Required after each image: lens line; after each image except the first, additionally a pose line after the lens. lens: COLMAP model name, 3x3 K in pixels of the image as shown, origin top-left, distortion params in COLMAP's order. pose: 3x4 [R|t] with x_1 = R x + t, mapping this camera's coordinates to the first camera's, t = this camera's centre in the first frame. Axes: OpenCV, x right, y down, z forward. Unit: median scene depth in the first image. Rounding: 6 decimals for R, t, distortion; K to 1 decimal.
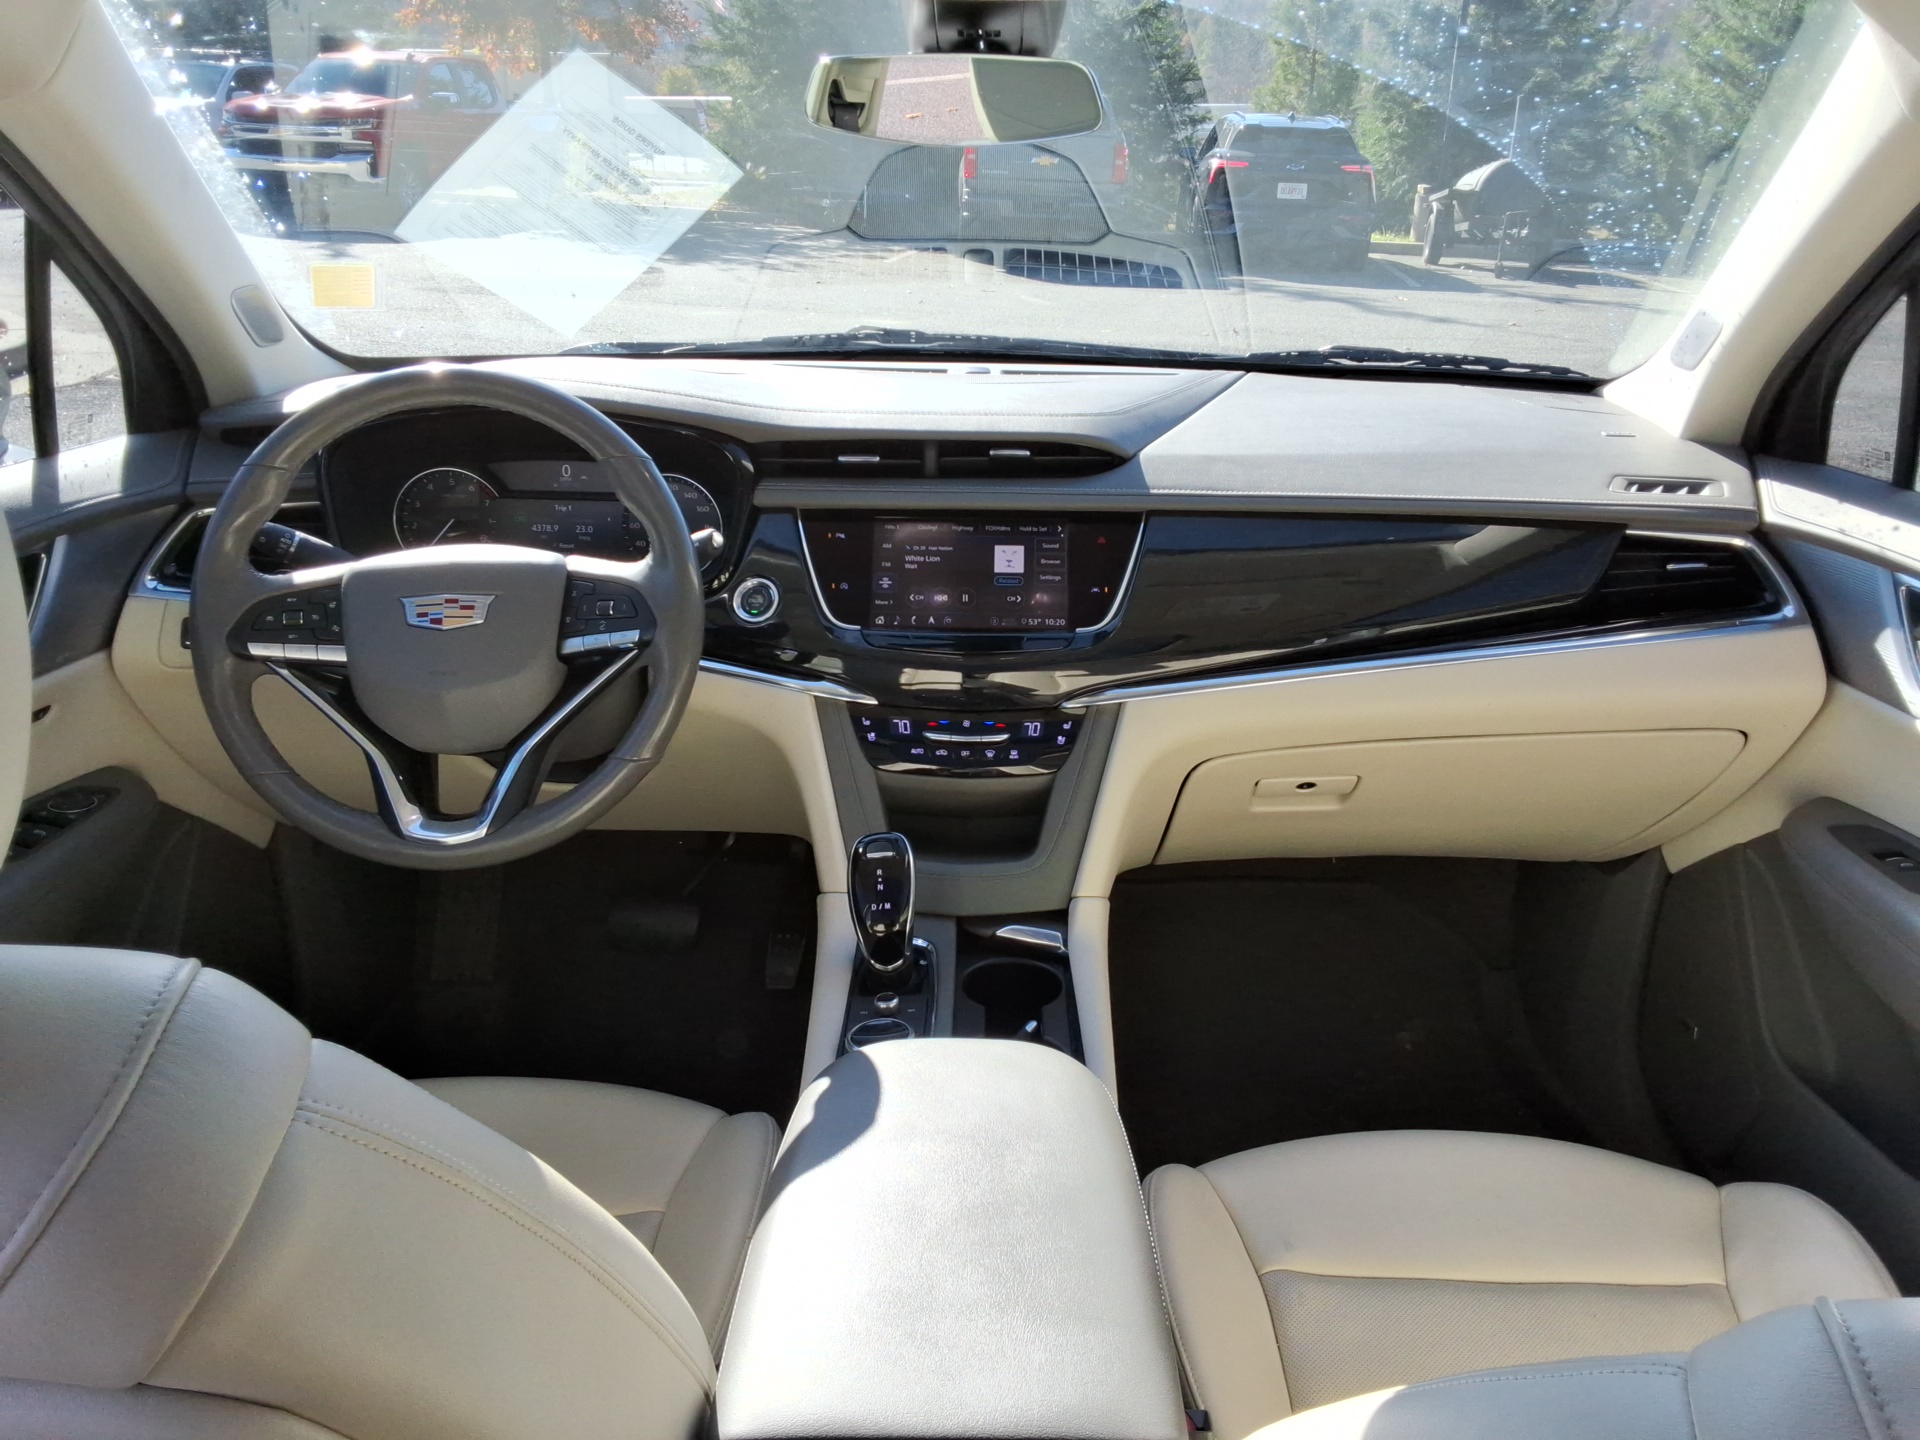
lens RADIAL K [[1546.3, 0, 972.1], [0, 1546.3, 709.7], [0, 0, 1]] dist [0.097171, -0.145607]
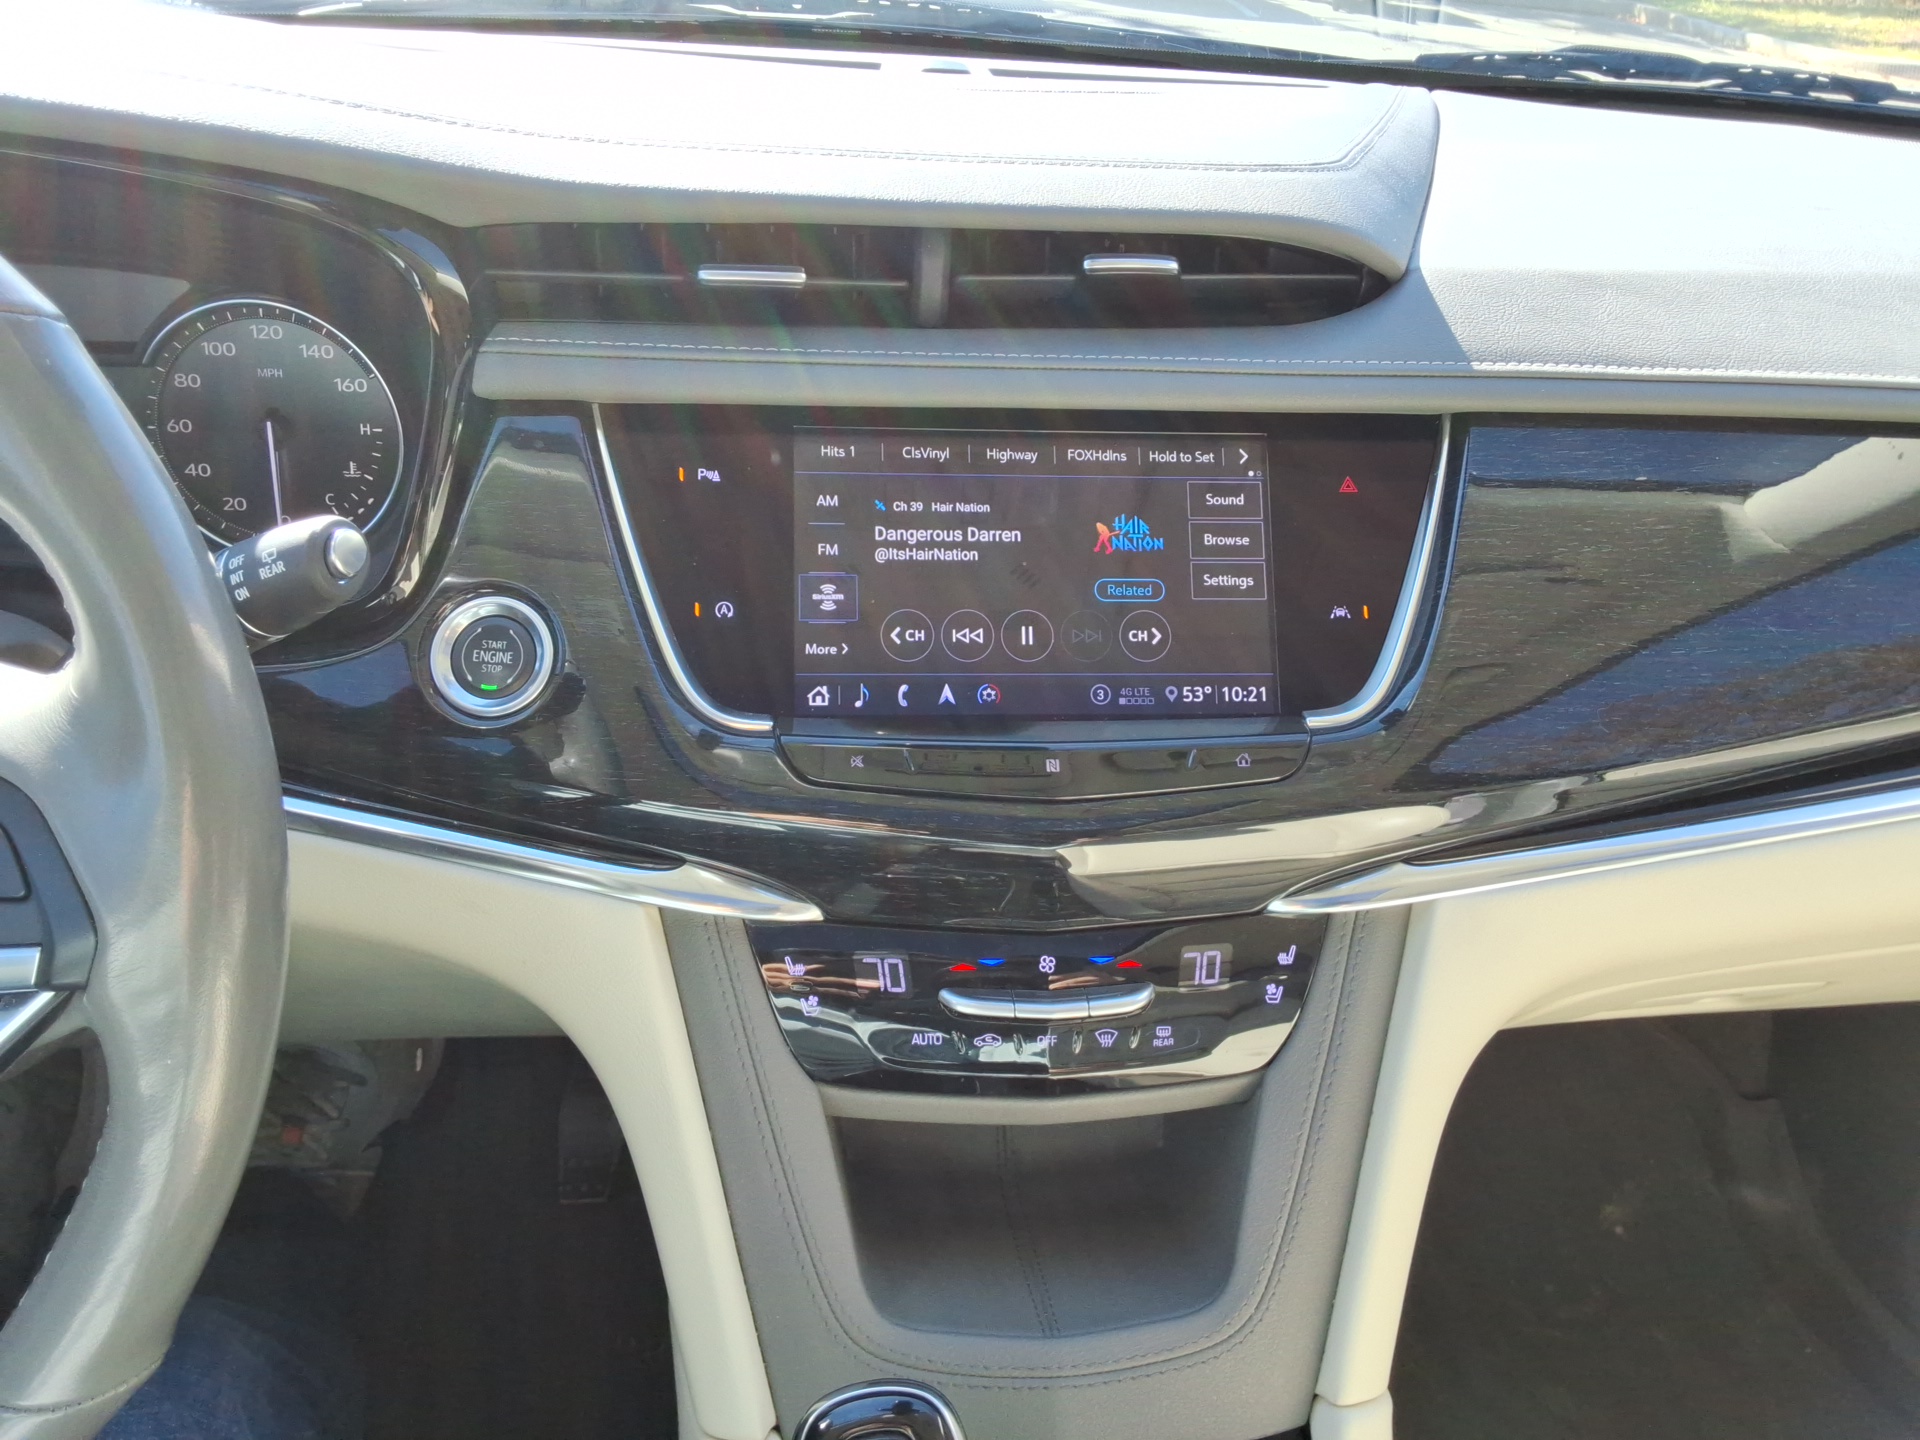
lens RADIAL K [[1546.3, 0, 977.7], [0, 1546.3, 720.3], [0, 0, 1]] dist [0.097171, -0.145607]
pose [[0.991031, -0.022325, 0.131756, -0.071910], [0.001539, 0.987788, 0.155798, -0.114459], [-0.133625, -0.154198, 0.978962, 0.604999]]
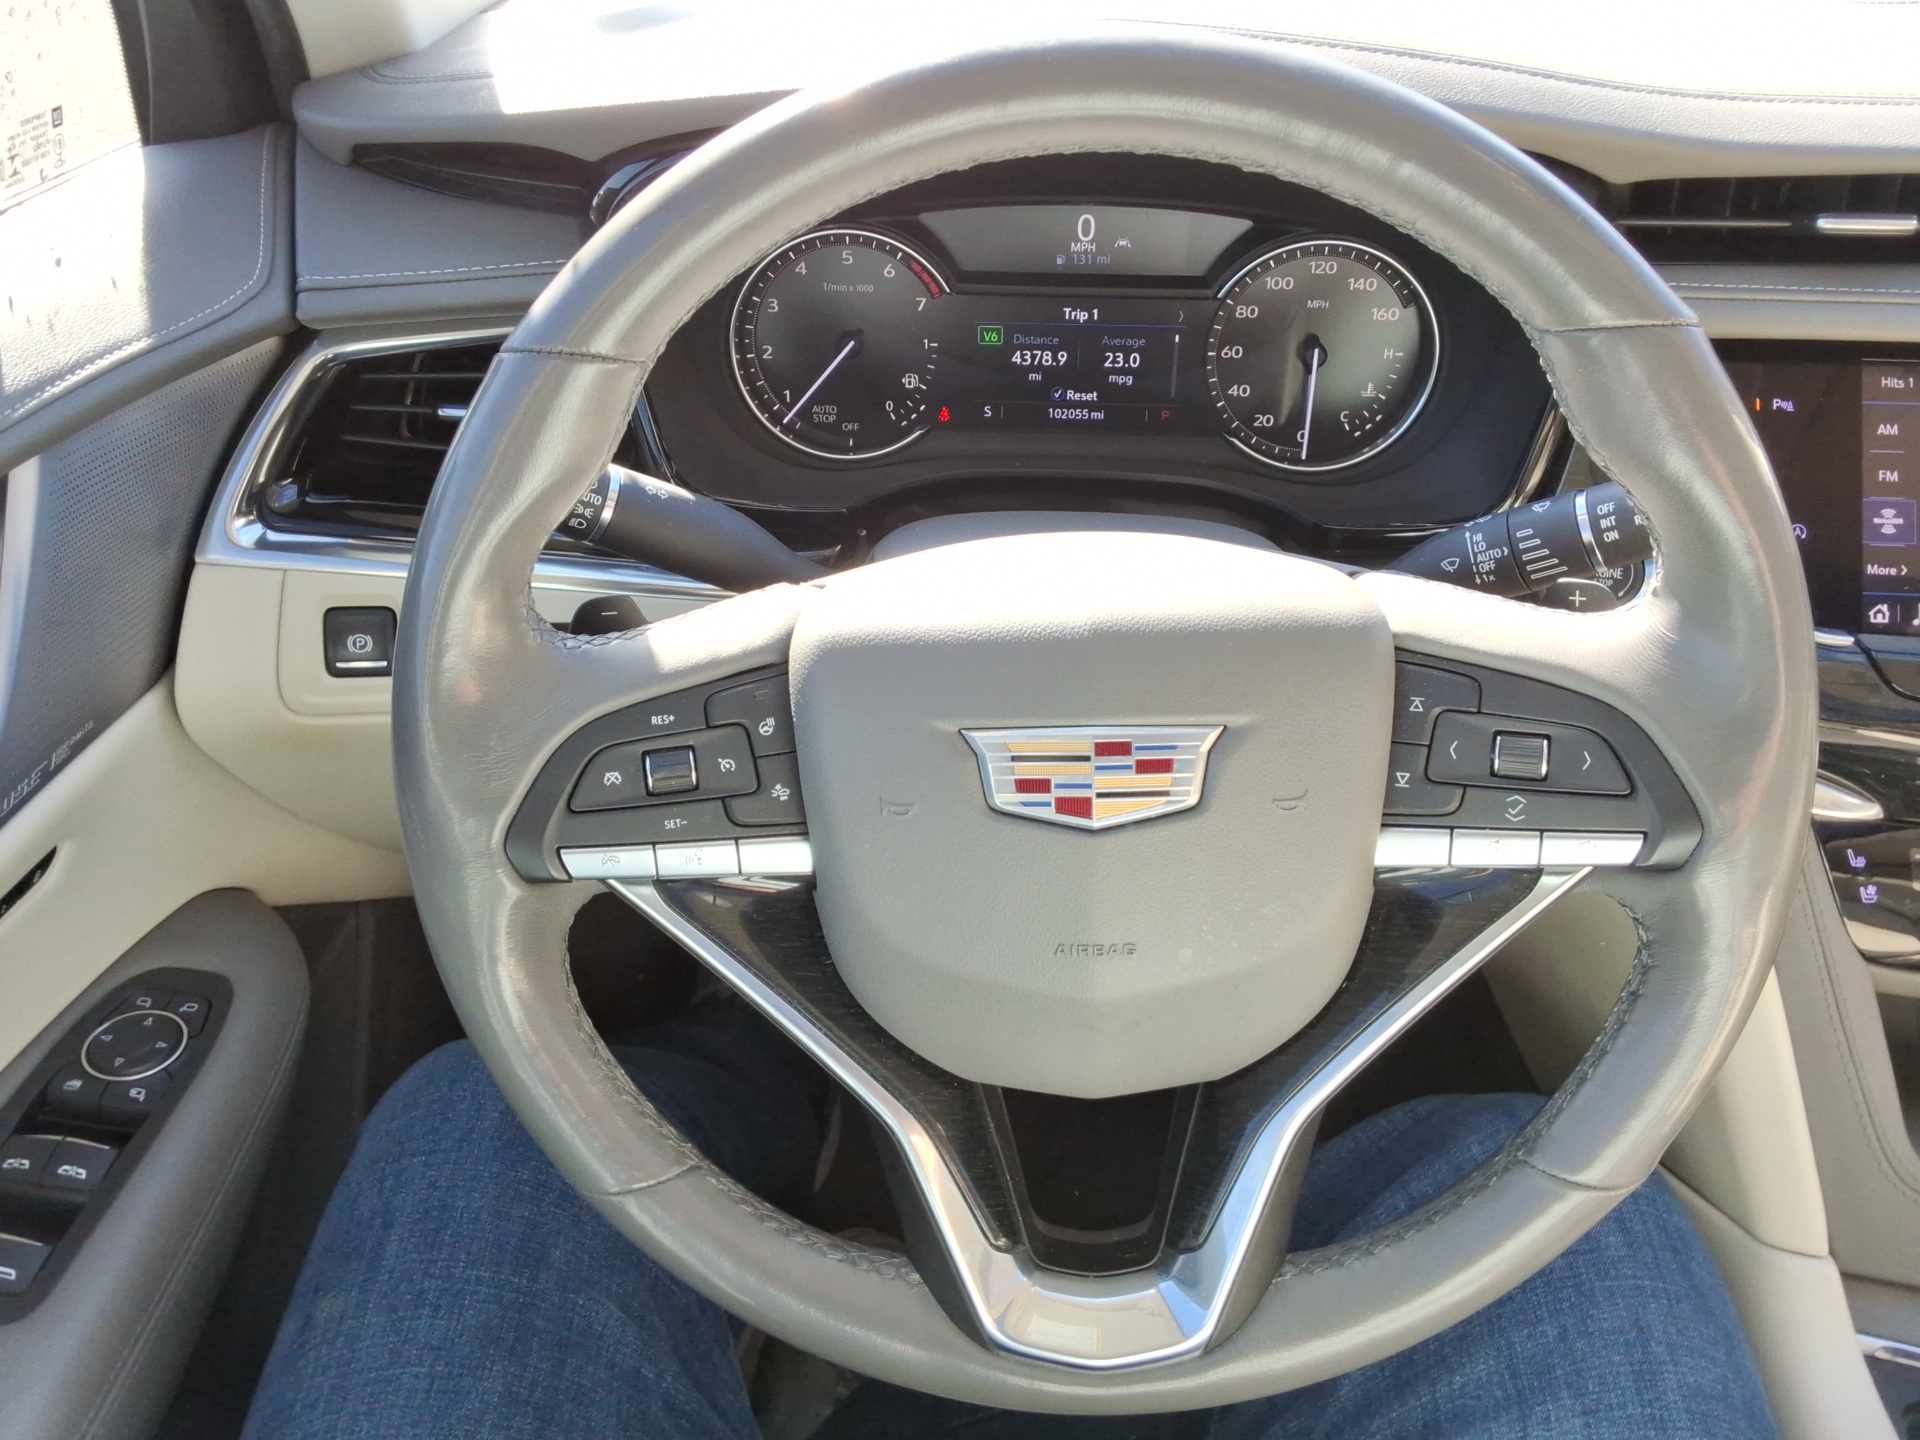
lens RADIAL K [[1546.3, 0, 961.4], [0, 1546.3, 721.9], [0, 0, 1]] dist [0.097171, -0.145607]
pose [[0.999607, 0.011554, -0.025533, -0.306617], [-0.004482, 0.965244, 0.261312, -0.143351], [0.027664, -0.261095, 0.964917, 0.561153]]
